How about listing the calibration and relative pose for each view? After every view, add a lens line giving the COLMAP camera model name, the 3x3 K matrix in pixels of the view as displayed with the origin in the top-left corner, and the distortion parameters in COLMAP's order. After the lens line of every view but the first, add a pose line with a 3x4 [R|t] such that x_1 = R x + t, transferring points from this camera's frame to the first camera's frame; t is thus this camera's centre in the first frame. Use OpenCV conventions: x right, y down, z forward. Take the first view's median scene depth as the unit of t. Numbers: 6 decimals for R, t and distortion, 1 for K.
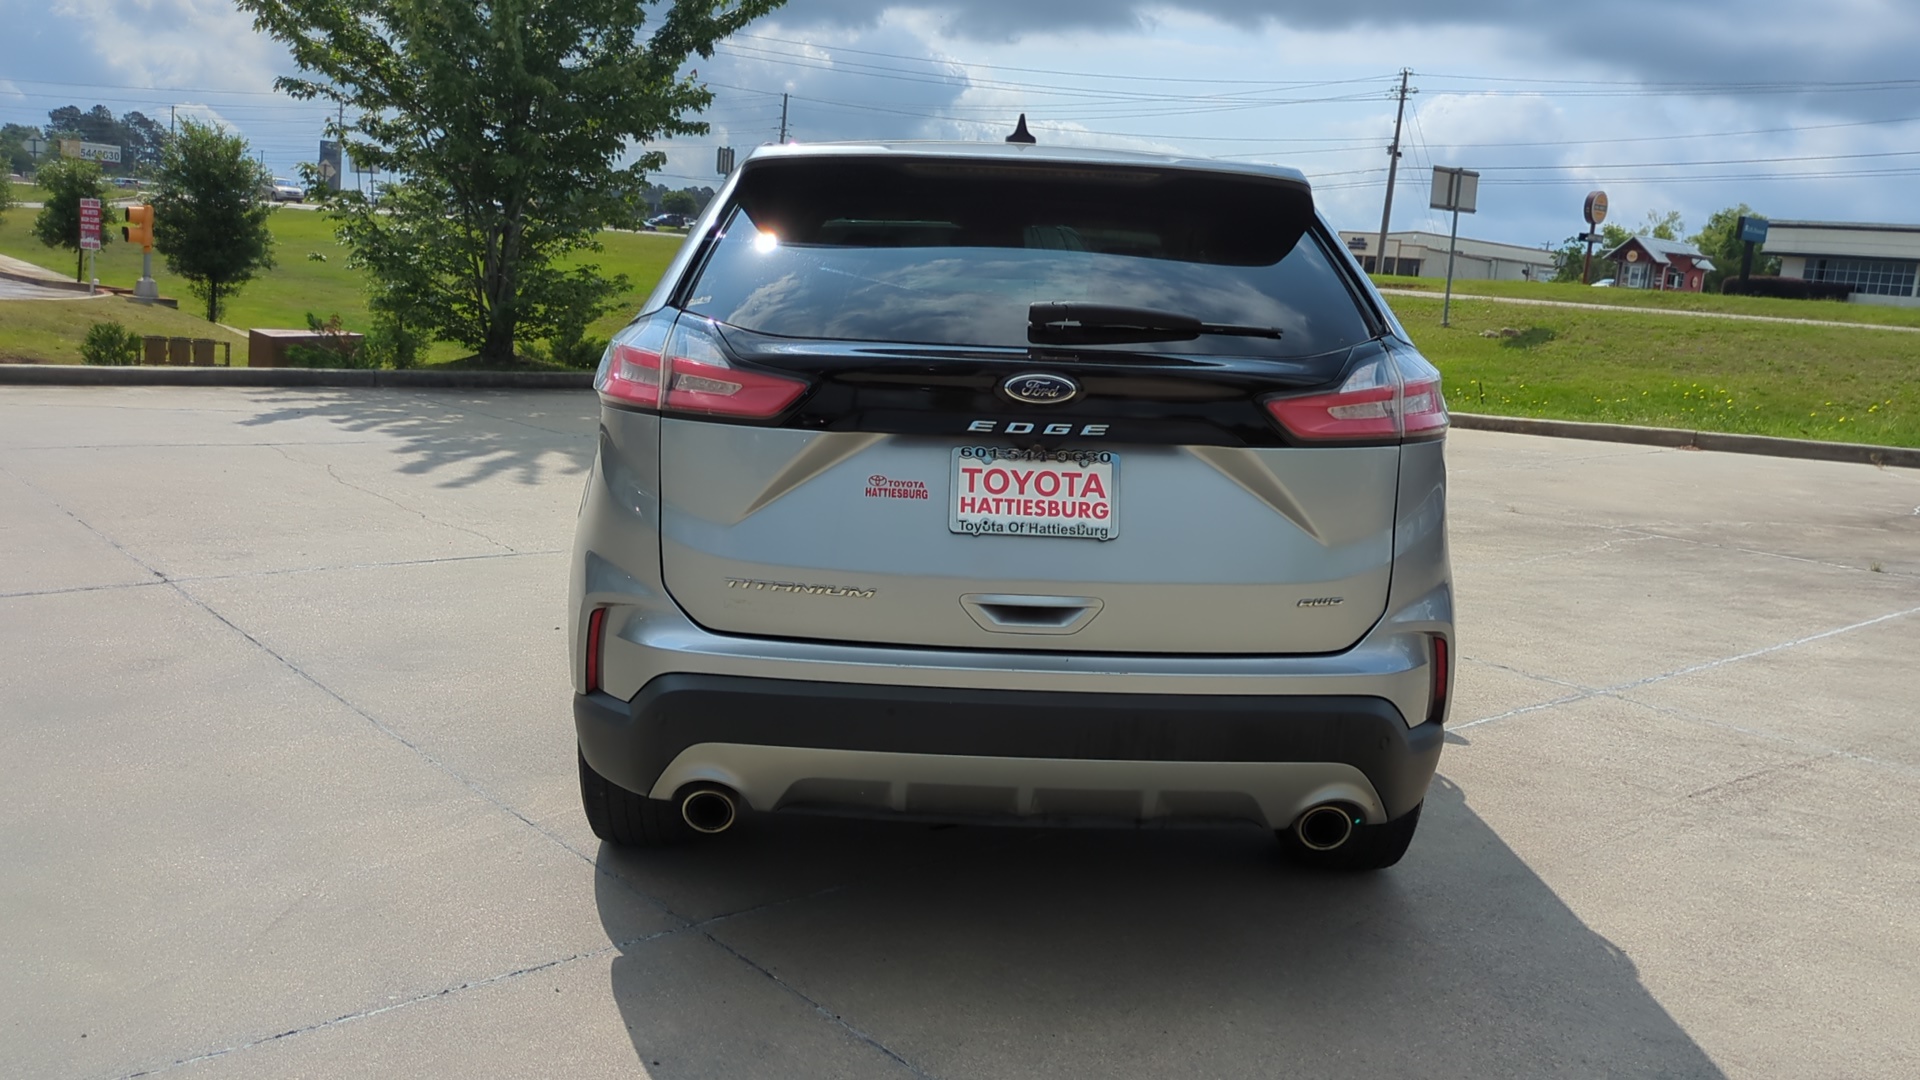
lens RADIAL K [[1643.5, 0, 955.8], [0, 1643.5, 528.0], [0, 0, 1]] dist [0.070777, -0.127753]
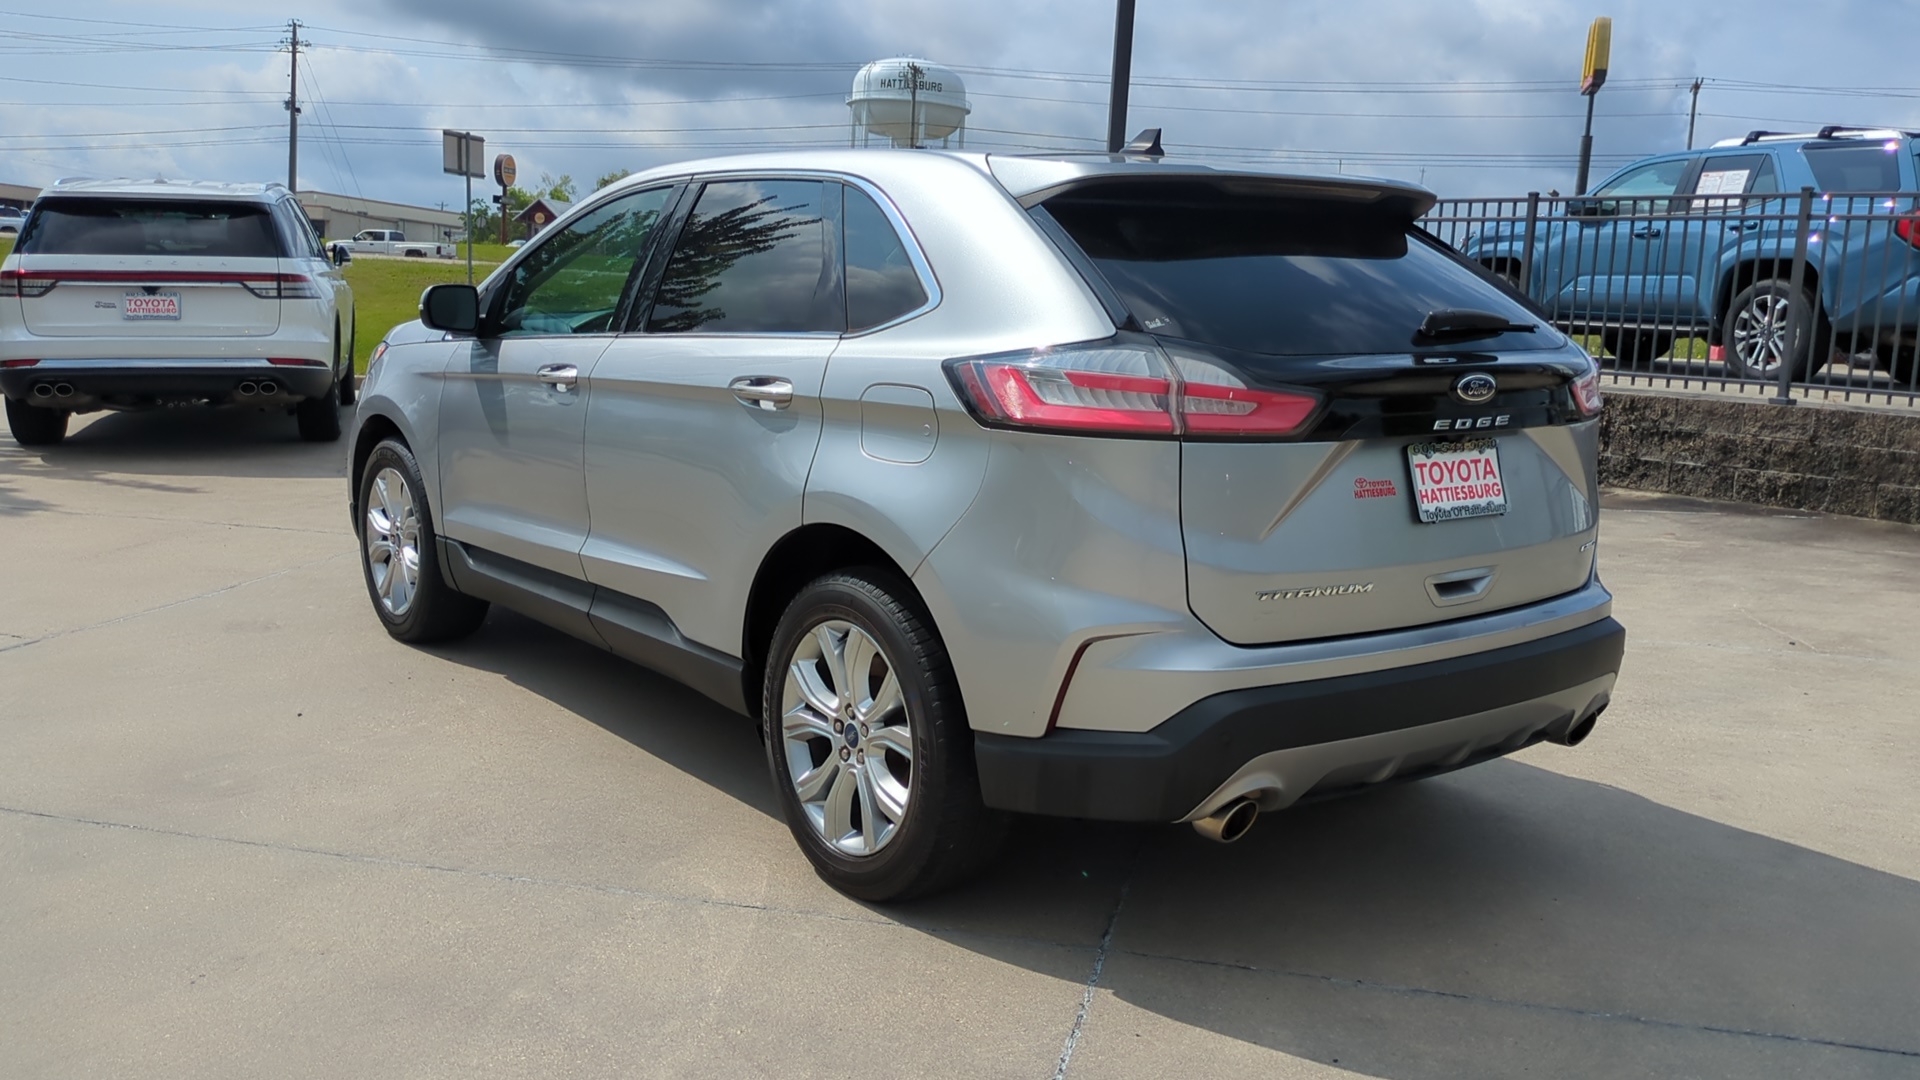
lens RADIAL K [[1643.5, 0, 955.8], [0, 1643.5, 528.0], [0, 0, 1]] dist [0.070777, -0.127753]
pose [[0.793649, -0.115190, 0.597372, -0.885612], [0.100850, 0.993237, 0.057537, -0.086267], [-0.599959, 0.014581, 0.799898, 0.286587]]
